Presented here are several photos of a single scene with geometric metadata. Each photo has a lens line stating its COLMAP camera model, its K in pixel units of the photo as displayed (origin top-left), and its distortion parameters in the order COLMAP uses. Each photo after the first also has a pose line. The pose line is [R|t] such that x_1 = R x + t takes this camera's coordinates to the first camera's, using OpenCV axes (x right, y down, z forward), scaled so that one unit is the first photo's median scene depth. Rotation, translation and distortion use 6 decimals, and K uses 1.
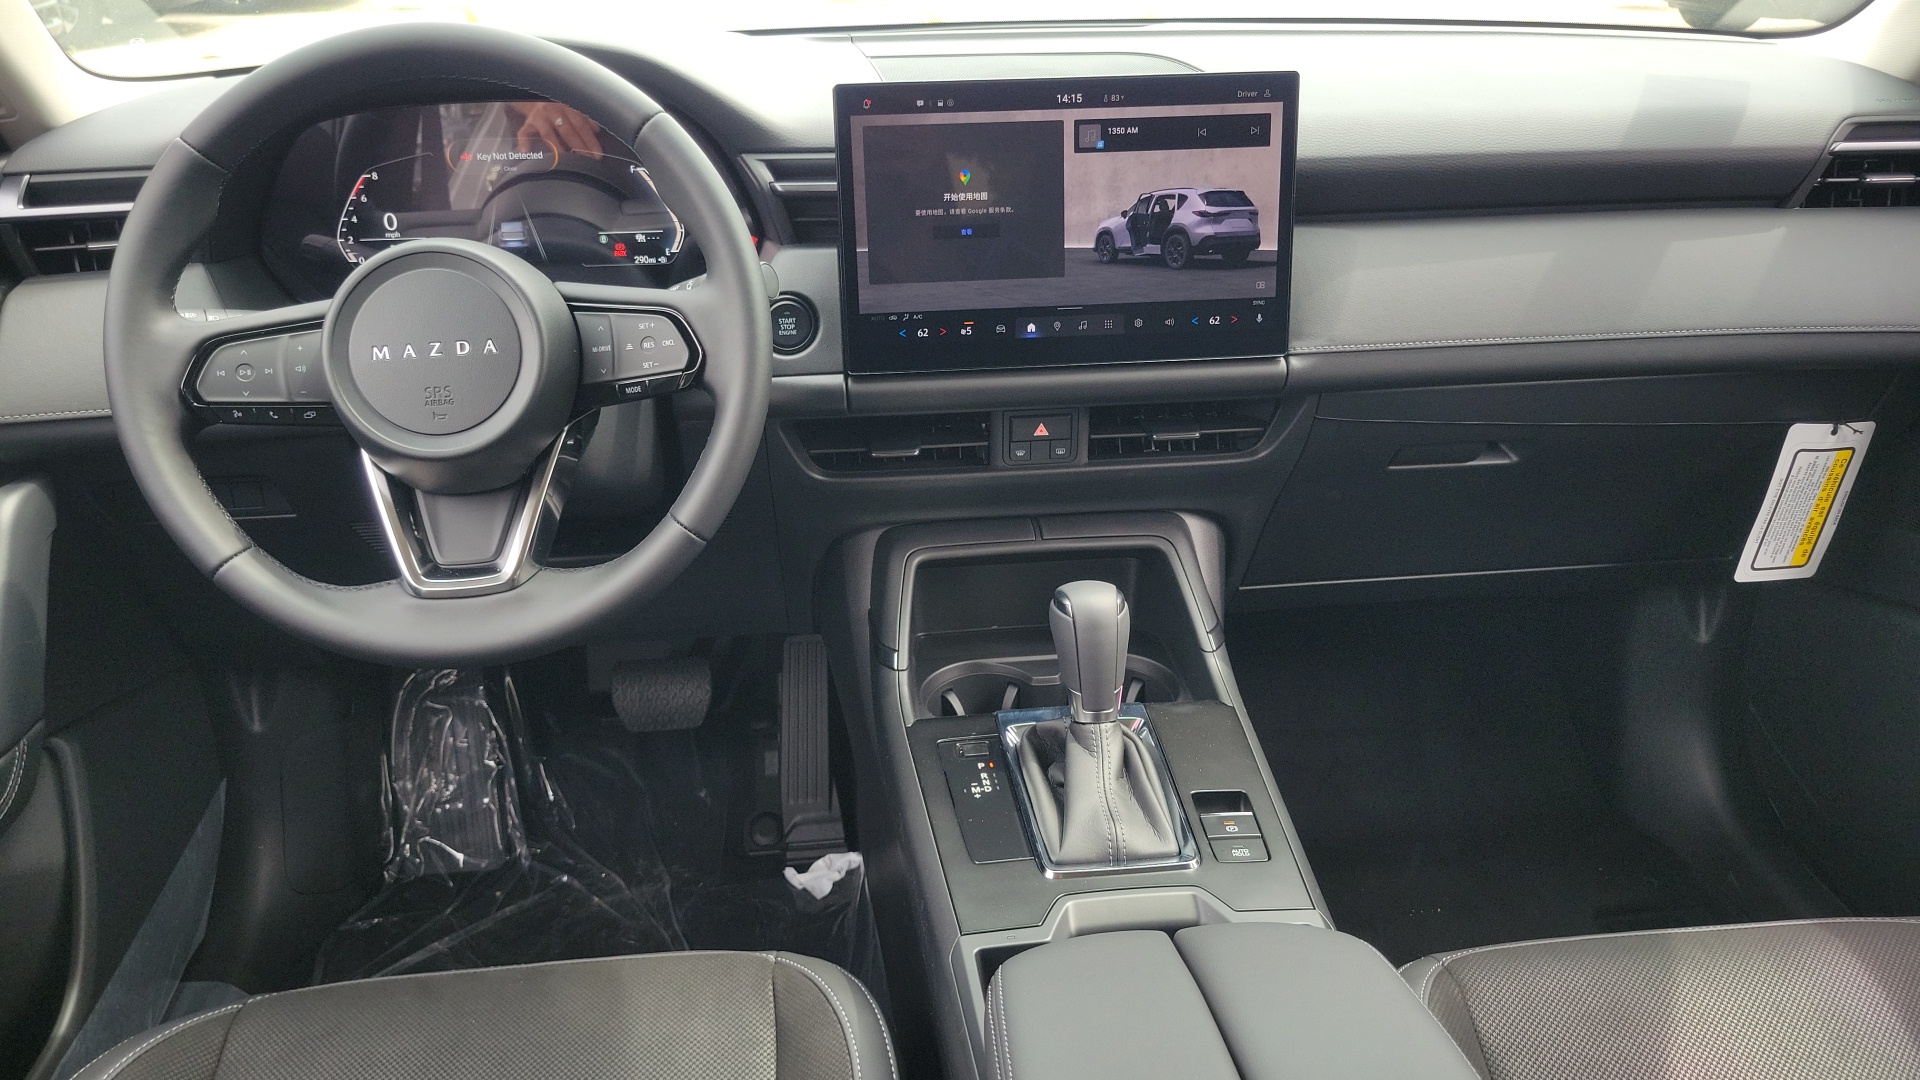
lens RADIAL K [[1419.7, 0, 948.8], [0, 1419.7, 539.8], [0, 0, 1]] dist [0.021562, -0.005536]
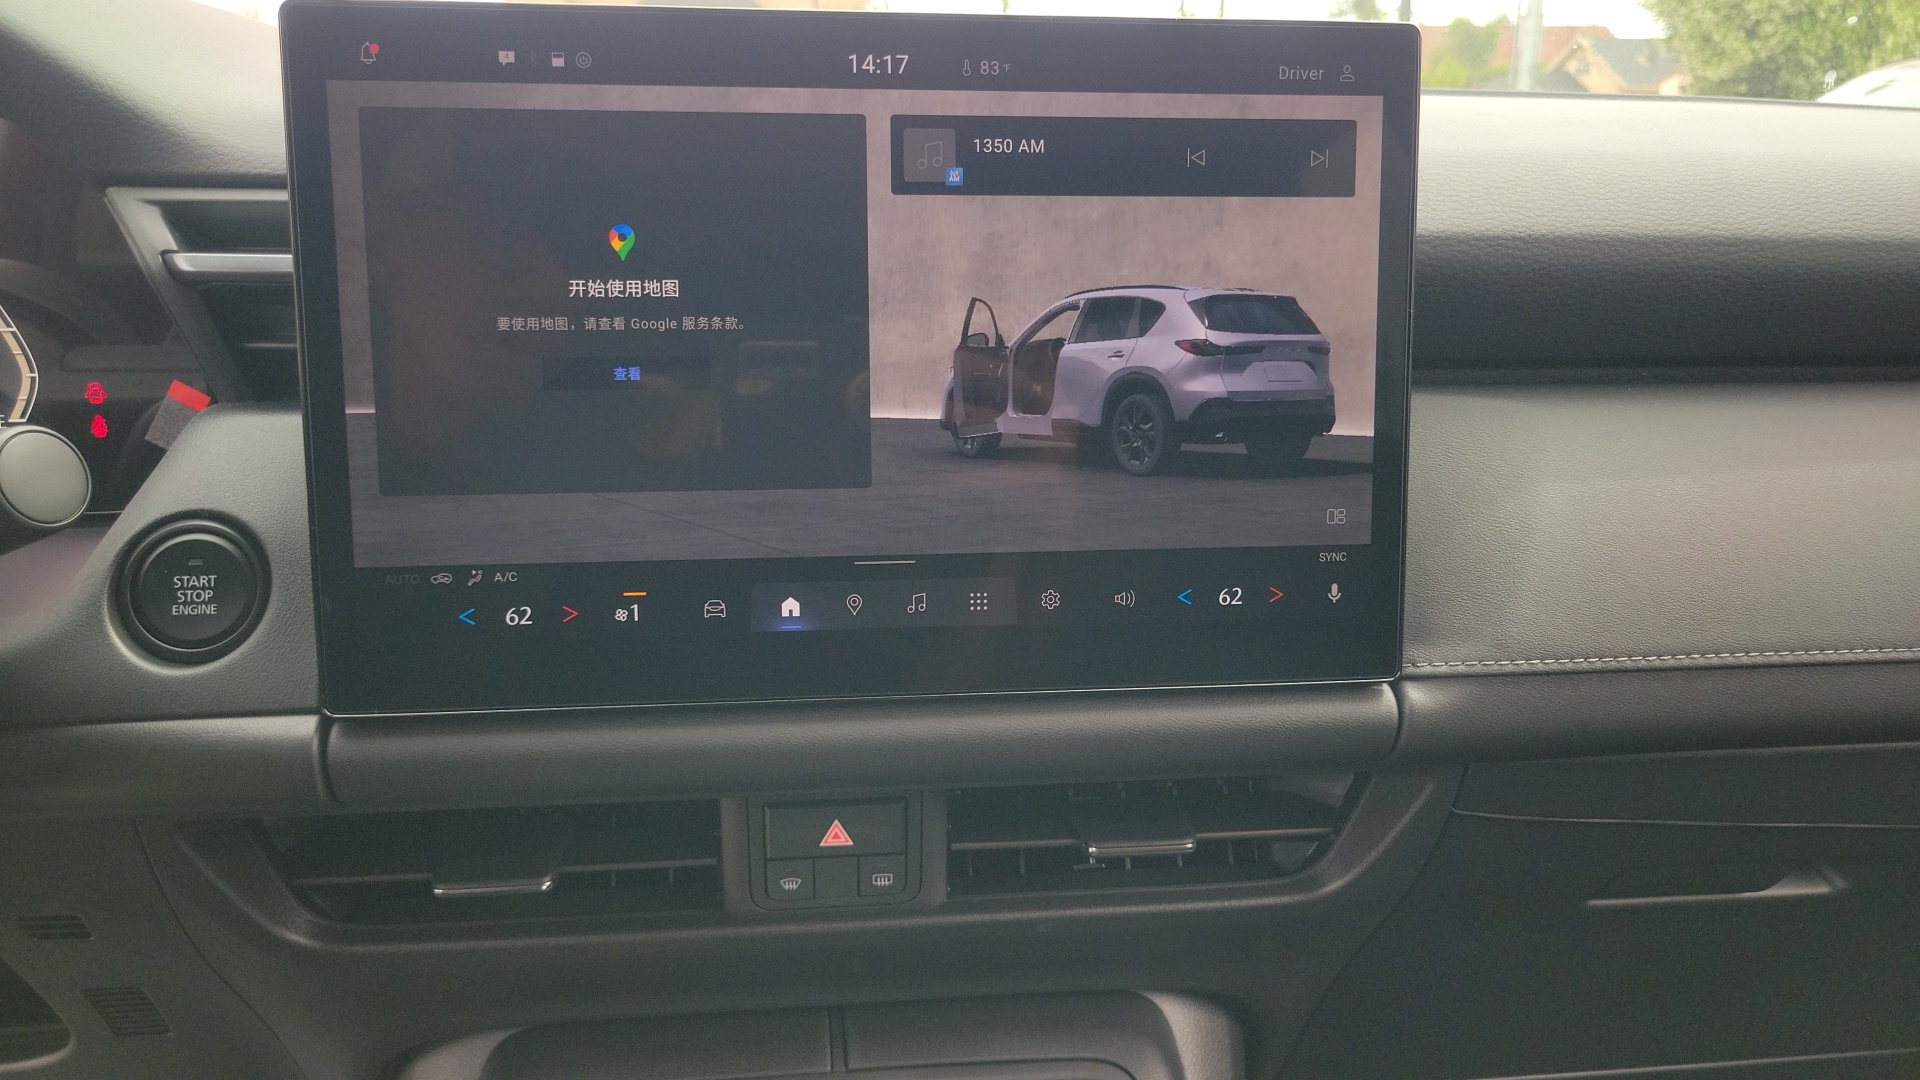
lens RADIAL K [[1436.8, 0, 964.6], [0, 1436.8, 544.1], [0, 0, 1]] dist [0.011125, 0.000560]
pose [[0.999103, 0.016840, 0.038855, 0.092919], [-0.010063, 0.985659, -0.168447, -0.098751], [-0.041135, 0.167905, 0.984945, 0.590794]]
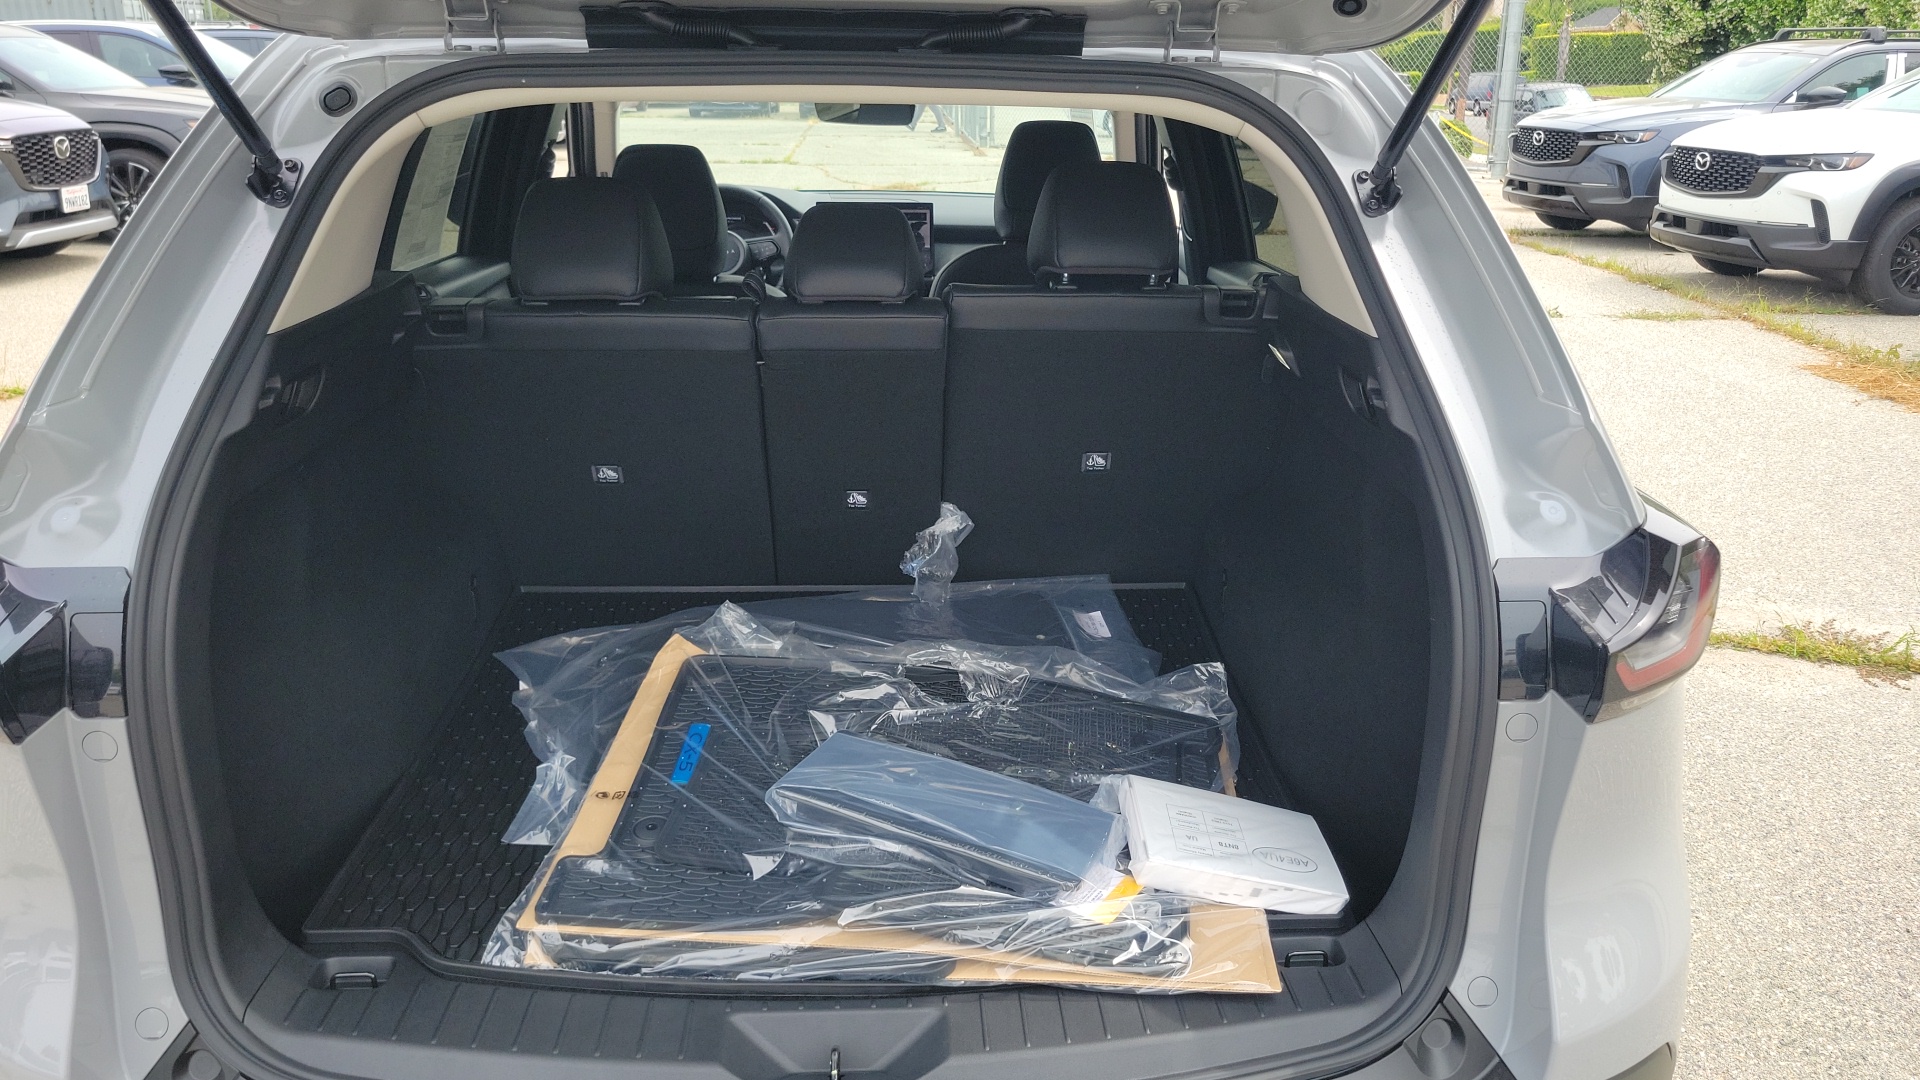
lens RADIAL K [[1444.1, 0, 960.0], [0, 1444.1, 540.0], [0, 0, 1]] dist [0.041196, -0.032395]
pose [[0.998458, 0.037768, -0.040688, 0.507043], [-0.042507, 0.991532, -0.122710, 1.071640], [0.035709, 0.124250, 0.991608, -2.821908]]
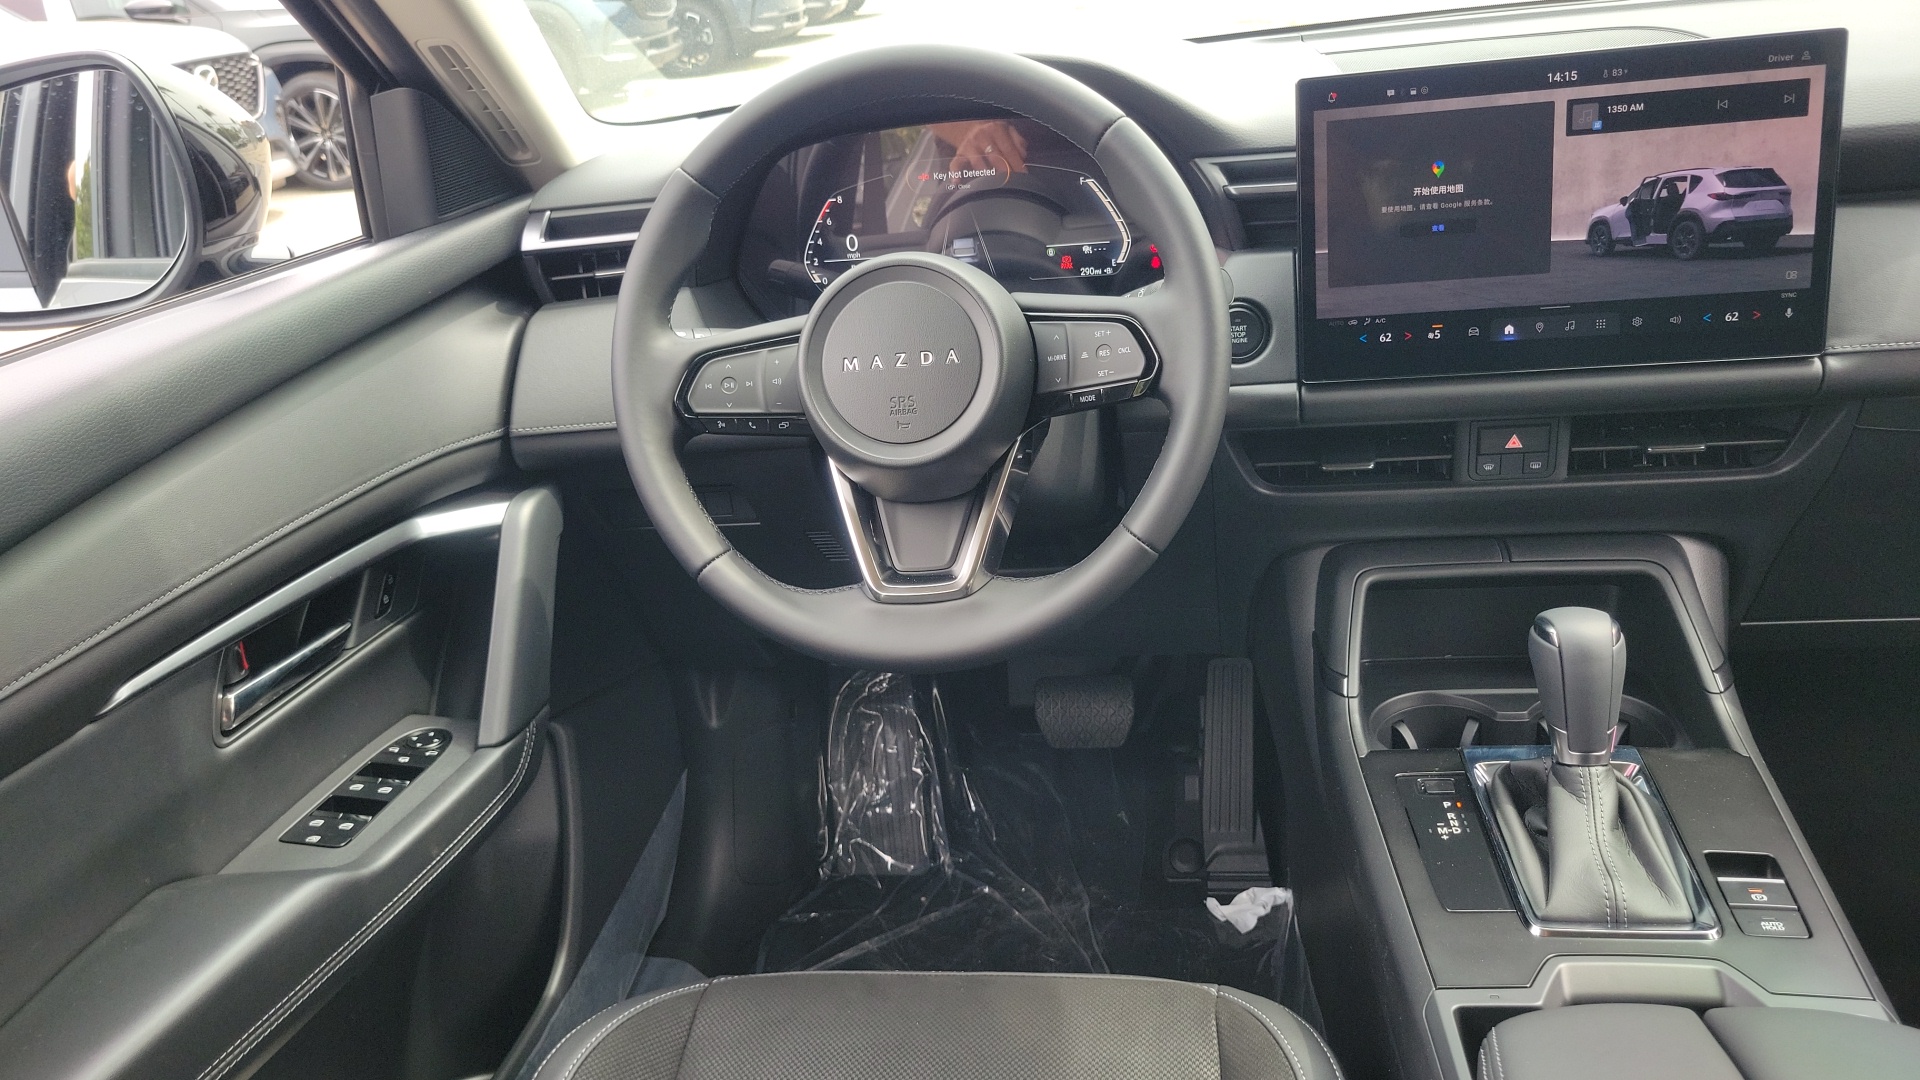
lens RADIAL K [[1418.4, 0, 965.0], [0, 1418.4, 536.1], [0, 0, 1]] dist [0.043789, -0.037643]
pose [[0.966131, 0.016947, -0.257496, -0.042366], [-0.022380, 0.999584, -0.018184, 0.008713], [0.257081, 0.023330, 0.966108, 0.022624]]
